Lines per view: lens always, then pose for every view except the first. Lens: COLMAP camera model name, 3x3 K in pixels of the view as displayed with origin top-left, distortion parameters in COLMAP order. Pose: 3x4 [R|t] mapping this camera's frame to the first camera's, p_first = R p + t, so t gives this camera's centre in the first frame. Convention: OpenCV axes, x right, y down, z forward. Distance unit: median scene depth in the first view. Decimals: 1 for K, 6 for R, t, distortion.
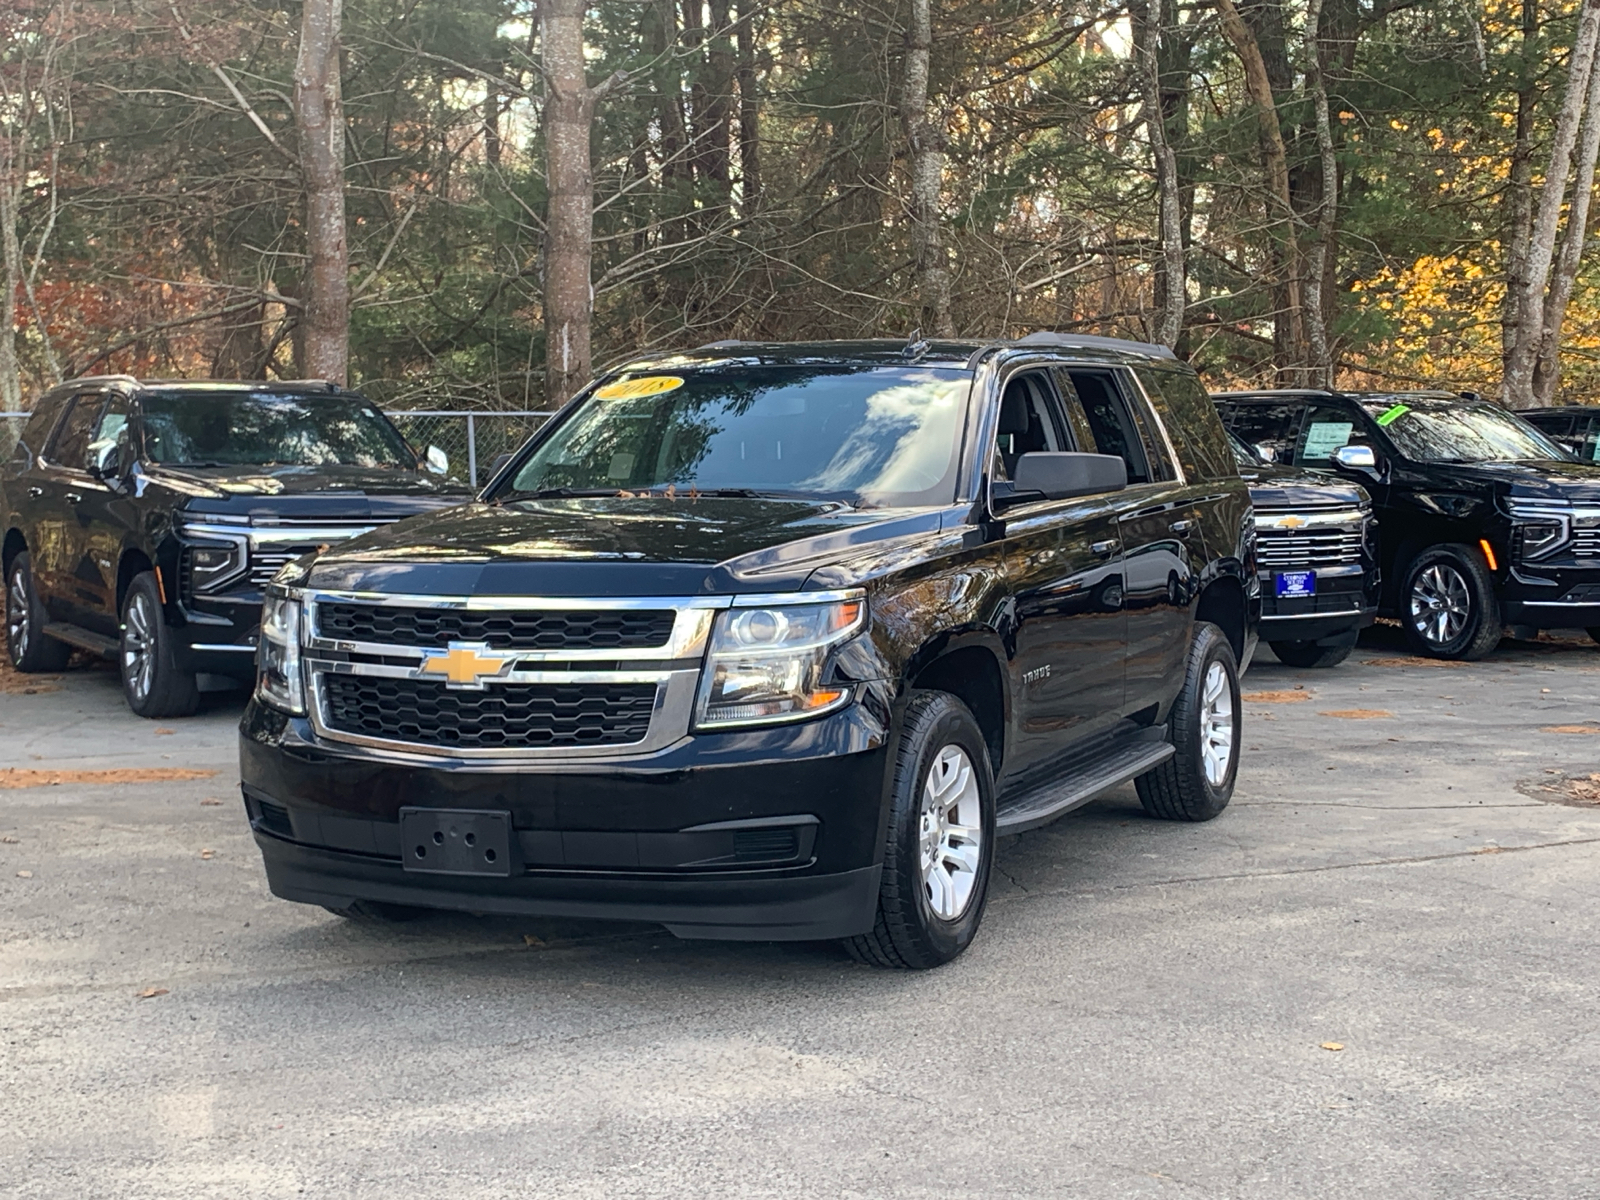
lens RADIAL K [[2380.4, 0, 814.7], [0, 2380.4, 598.9], [0, 0, 1]] dist [0.077386, 0.000000]
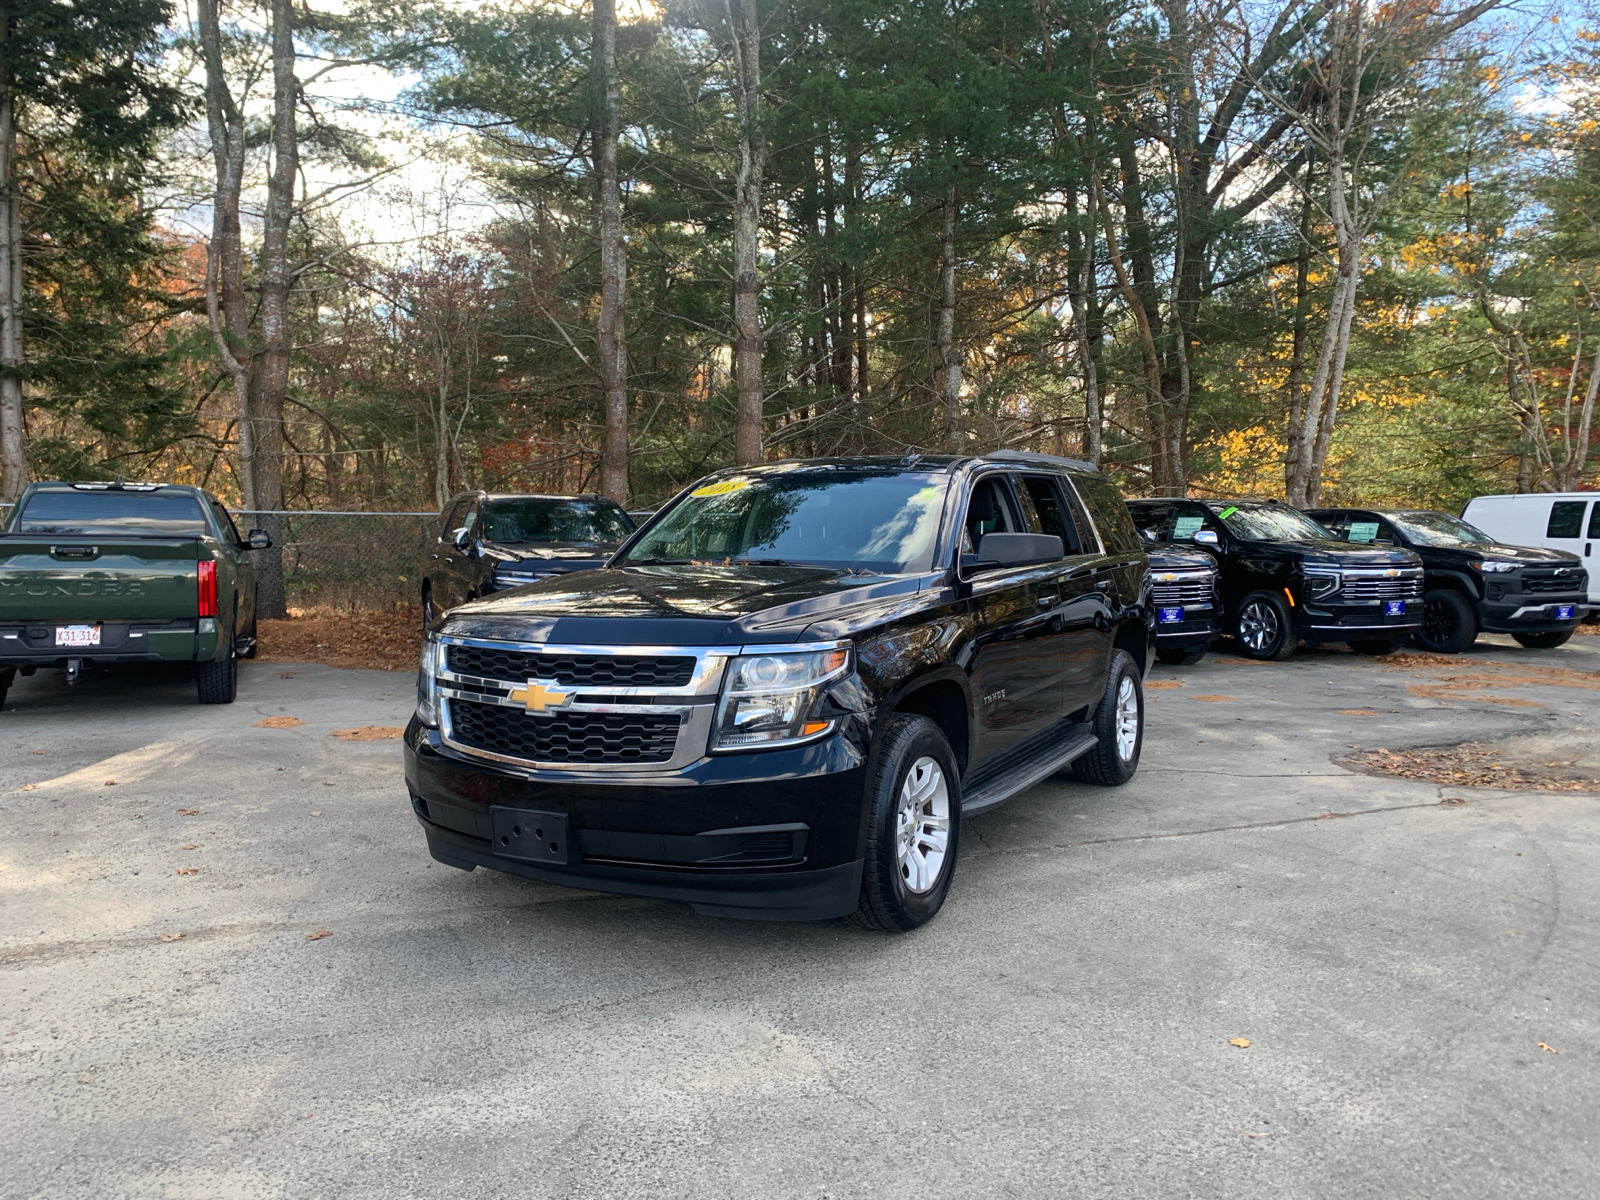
lens RADIAL K [[1209.2, 0, 790.7], [0, 1209.2, 586.1], [0, 0, 1]] dist [0.028214, -0.025222]
pose [[0.995467, 0.004683, -0.094993, 0.045127], [-0.006561, 0.999789, -0.019467, -0.017963], [0.094882, 0.020002, 0.995288, 0.322403]]
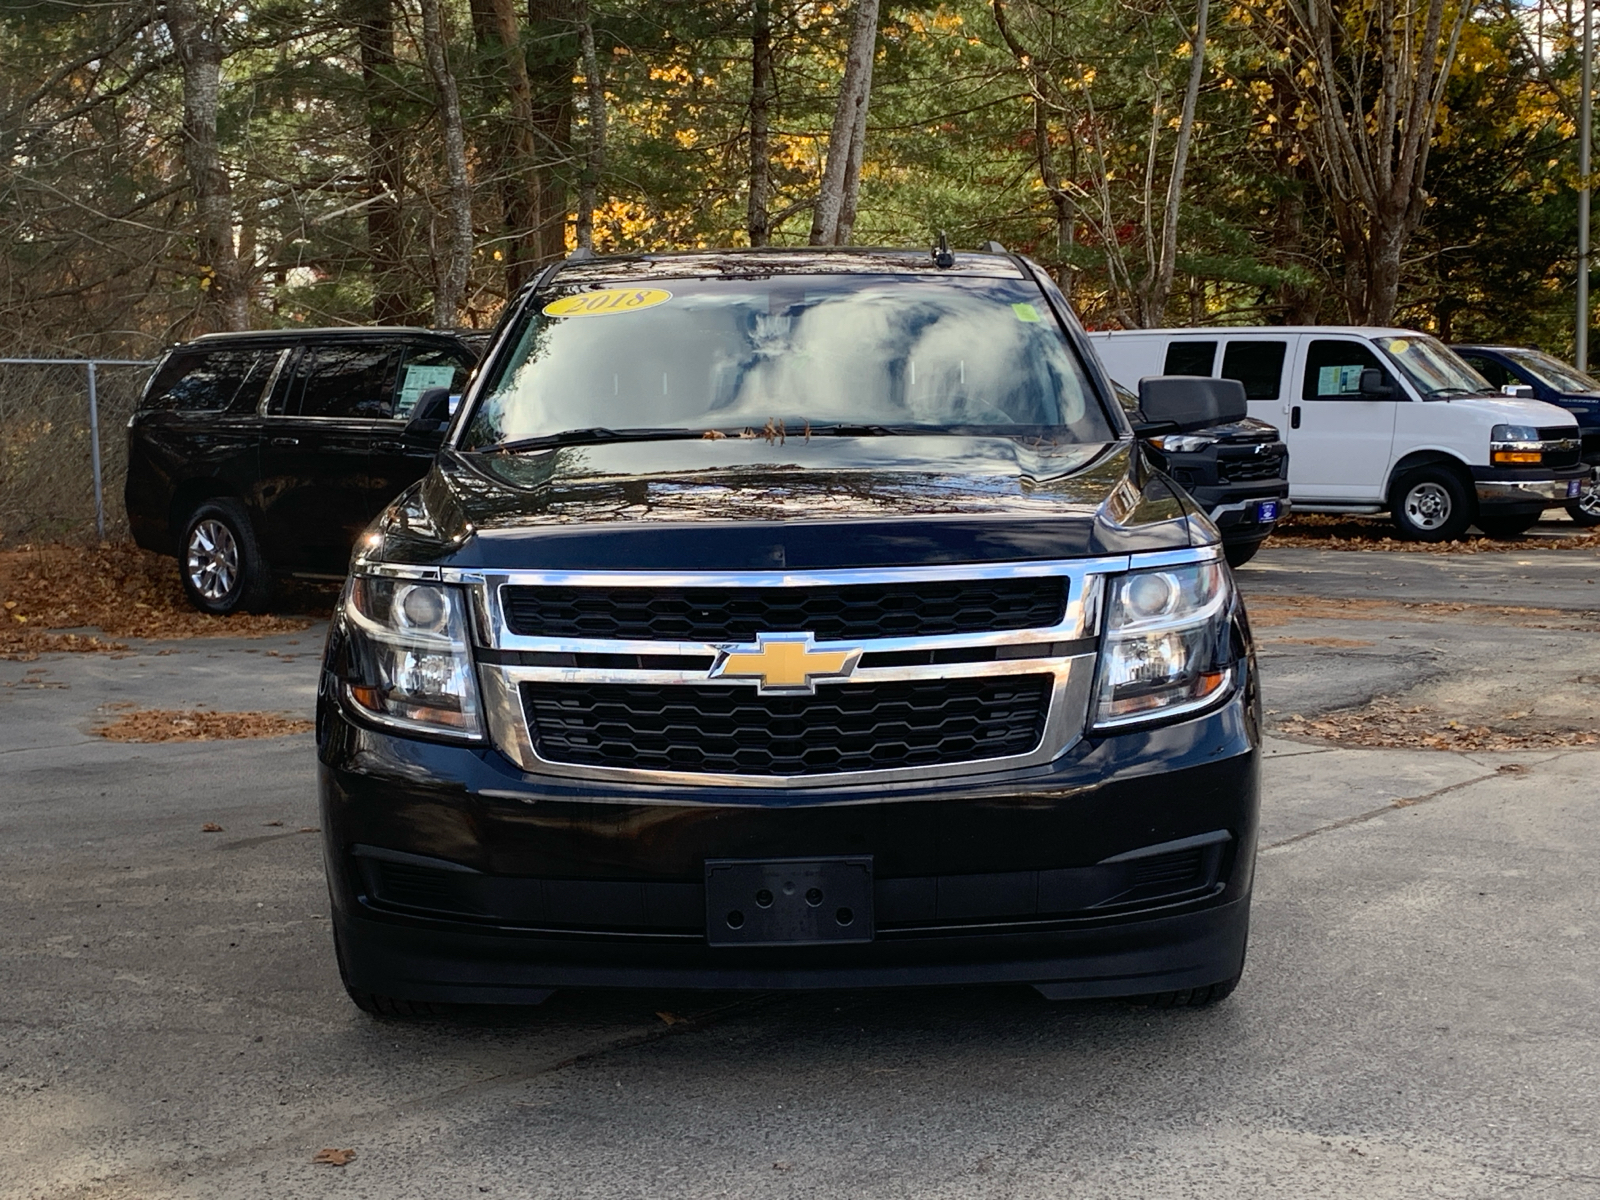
lens RADIAL K [[2396.6, 0, 791.7], [0, 2396.6, 614.2], [0, 0, 1]] dist [0.081364, 0.000000]
pose [[0.916581, -0.044124, 0.397406, -0.392394], [0.034788, 0.998924, 0.030676, -0.008931], [-0.398332, -0.014292, 0.917130, 0.285003]]
